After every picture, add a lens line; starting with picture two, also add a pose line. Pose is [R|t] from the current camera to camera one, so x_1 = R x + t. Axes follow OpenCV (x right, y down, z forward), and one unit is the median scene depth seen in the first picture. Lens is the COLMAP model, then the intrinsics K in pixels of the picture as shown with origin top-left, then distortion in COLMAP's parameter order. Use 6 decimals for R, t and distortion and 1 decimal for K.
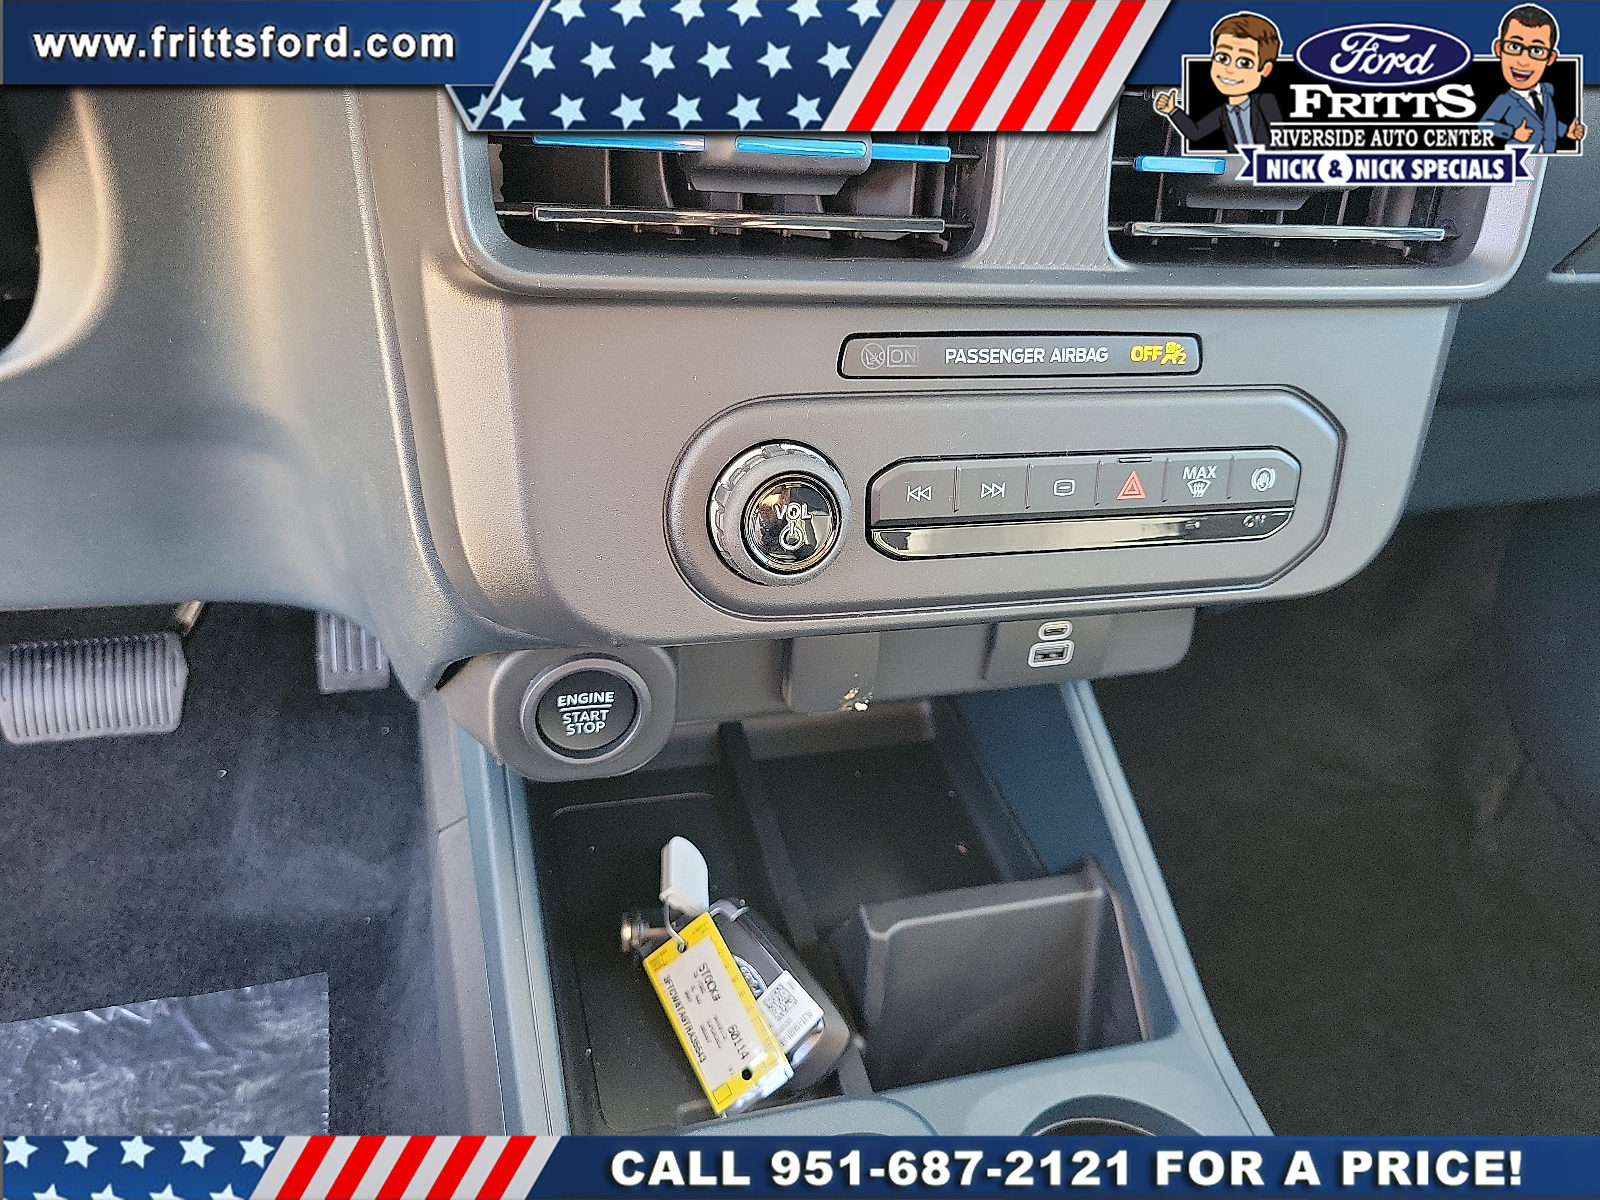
lens RADIAL K [[1208.4, 0, 796.9], [0, 1208.4, 600.6], [0, 0, 1]] dist [0.006269, 0.007703]
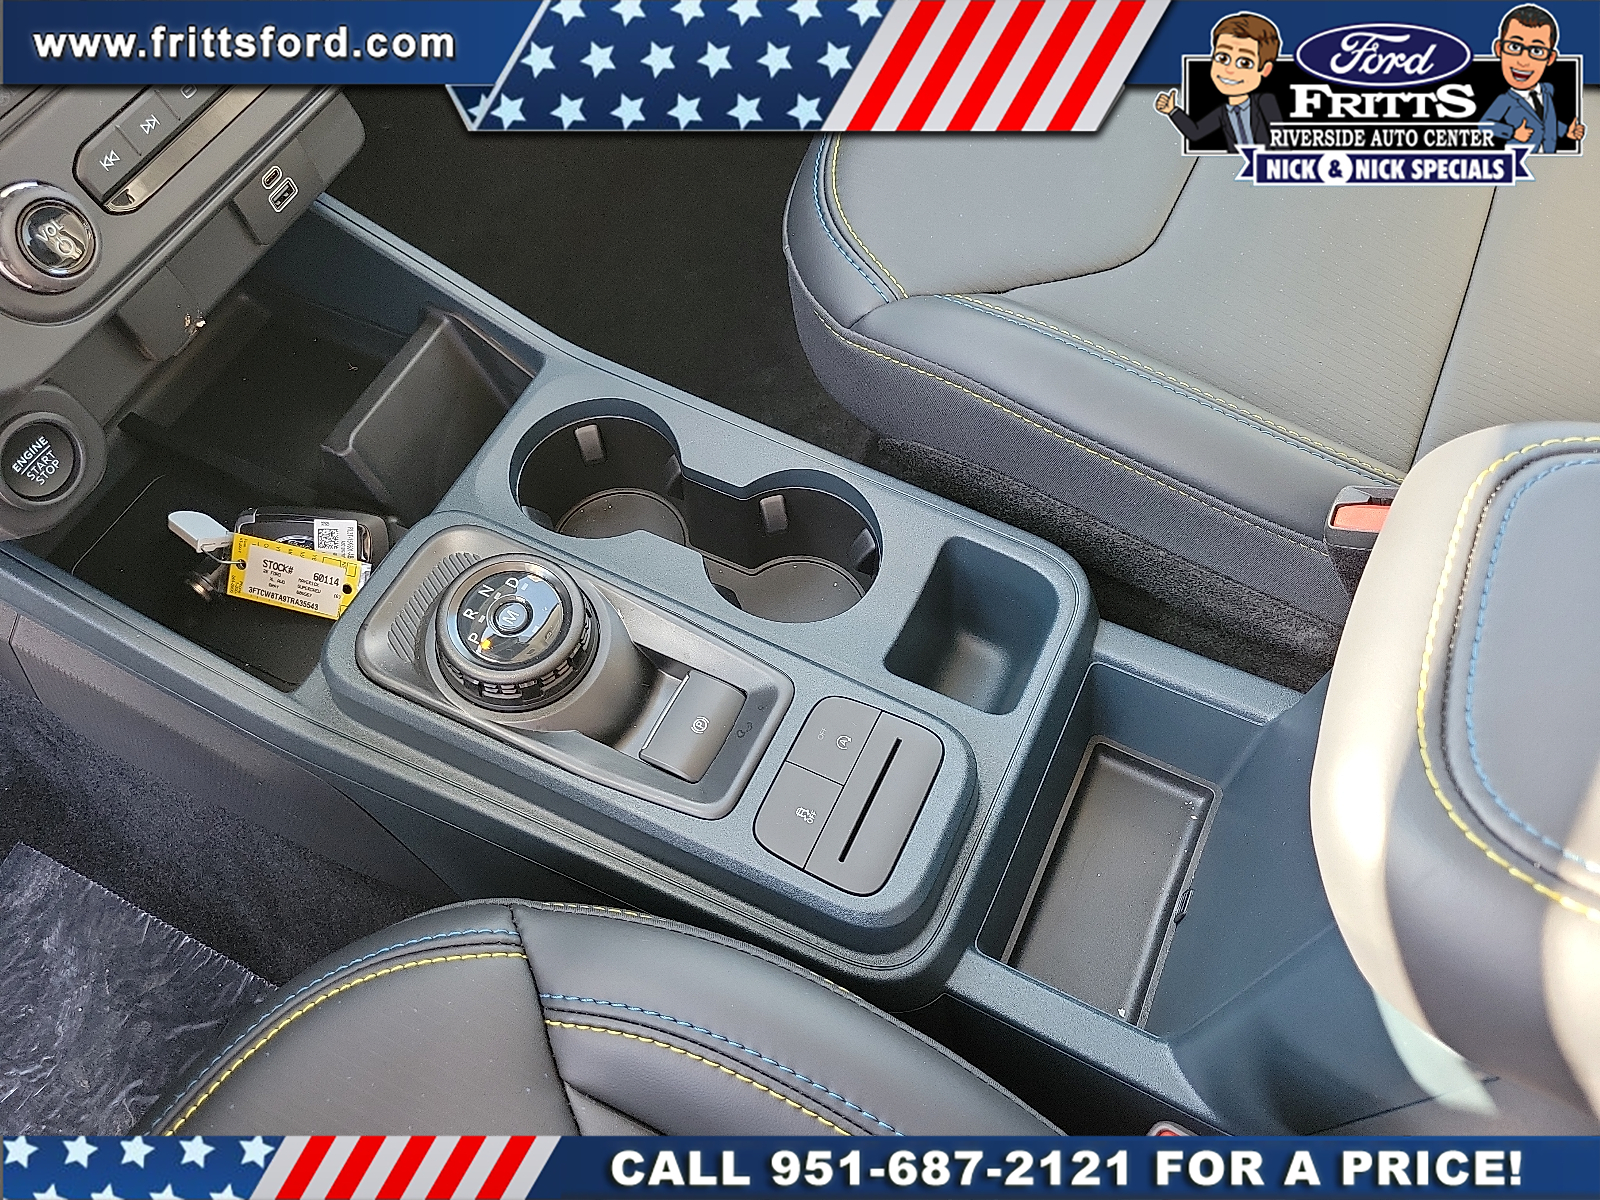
lens RADIAL K [[1208.4, 0, 791.5], [0, 1208.4, 611.5], [0, 0, 1]] dist [0.006269, 0.007703]
pose [[0.661278, -0.712488, 0.234677, -0.050054], [0.546557, 0.671903, 0.499822, -0.006255], [-0.513797, -0.202257, 0.833730, -0.438007]]
